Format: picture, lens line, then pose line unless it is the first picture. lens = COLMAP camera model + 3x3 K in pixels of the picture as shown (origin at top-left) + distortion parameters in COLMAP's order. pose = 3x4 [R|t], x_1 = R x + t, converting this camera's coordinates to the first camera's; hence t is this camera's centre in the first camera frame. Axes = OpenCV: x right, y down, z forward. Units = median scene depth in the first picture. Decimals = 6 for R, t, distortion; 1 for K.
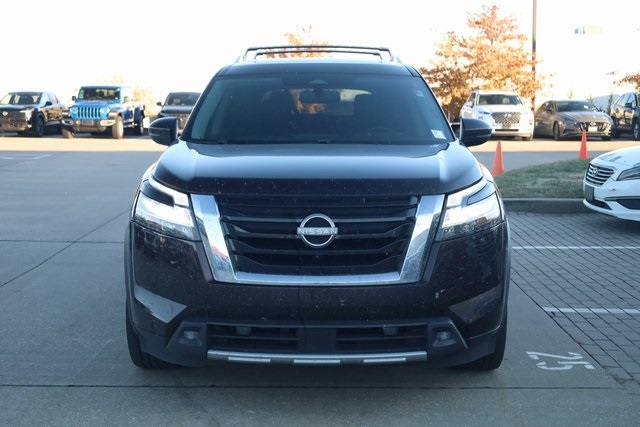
lens RADIAL K [[917.6, 0, 320.1], [0, 917.6, 211.3], [0, 0, 1]] dist [0.043031, 0.000000]
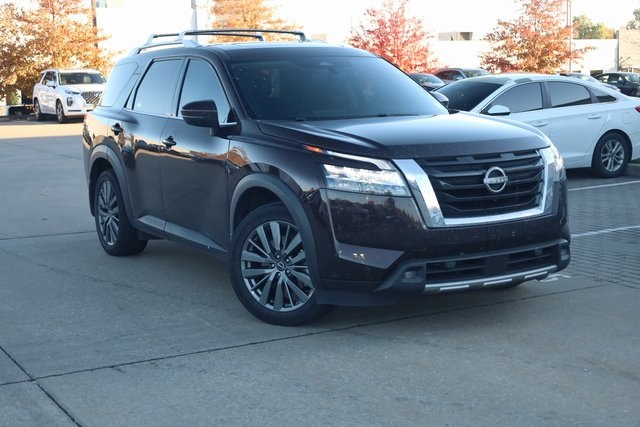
lens RADIAL K [[977.0, 0, 319.9], [0, 977.0, 215.0], [0, 0, 1]] dist [0.190530, 0.000000]
pose [[0.862026, -0.098839, 0.497134, -0.877775], [0.090332, 0.995059, 0.041201, -0.008089], [-0.498750, 0.009391, 0.866695, -0.065903]]
